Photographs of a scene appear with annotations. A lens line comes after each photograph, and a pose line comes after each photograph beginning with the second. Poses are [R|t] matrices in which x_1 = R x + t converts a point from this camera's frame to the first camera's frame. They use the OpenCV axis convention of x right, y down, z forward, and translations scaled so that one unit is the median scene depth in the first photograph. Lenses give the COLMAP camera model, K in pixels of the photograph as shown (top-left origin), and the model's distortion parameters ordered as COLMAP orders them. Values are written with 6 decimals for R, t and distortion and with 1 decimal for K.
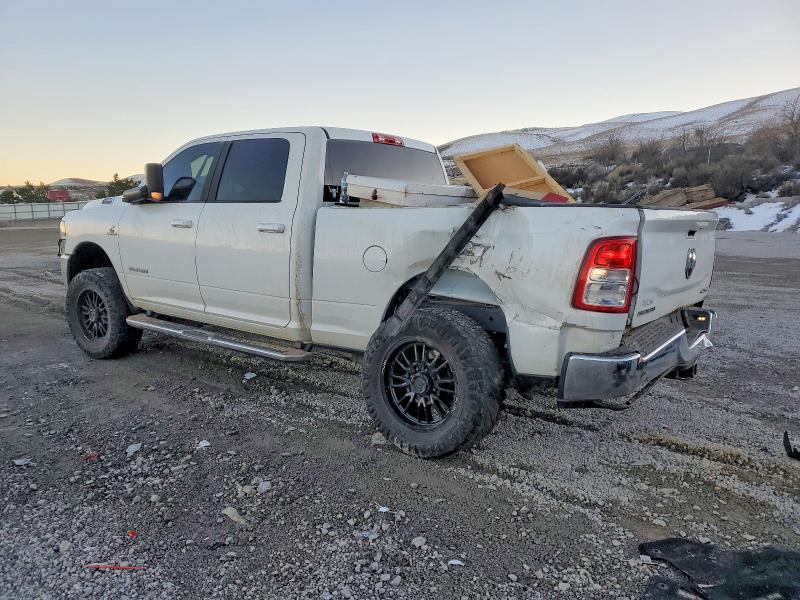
lens RADIAL K [[613.0, 0, 400.0], [0, 613.0, 300.0], [0, 0, 1]] dist [0.086406, -0.098130]
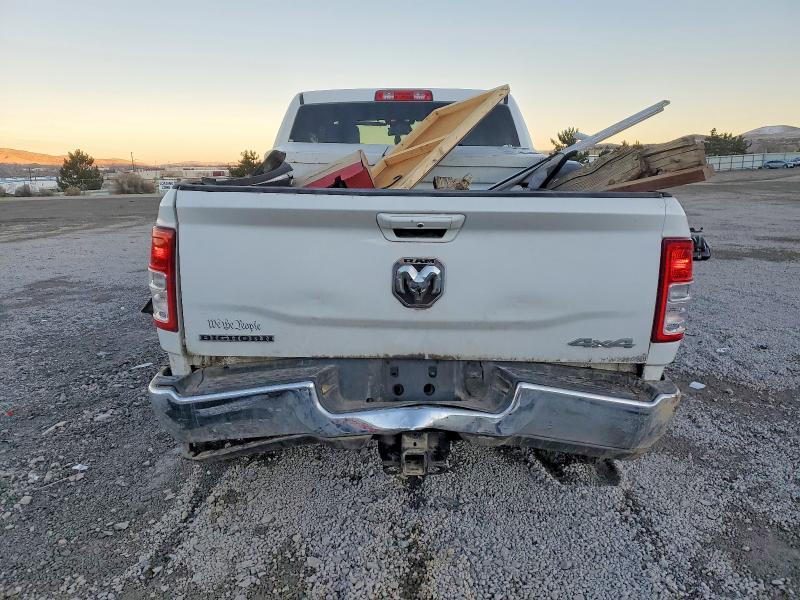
lens RADIAL K [[613.0, 0, 400.0], [0, 613.0, 300.0], [0, 0, 1]] dist [0.086406, -0.098130]
pose [[0.606161, 0.161171, -0.778840, 0.732796], [-0.107882, 0.986864, 0.120256, -0.090432], [0.787991, 0.011129, 0.615586, 0.509570]]
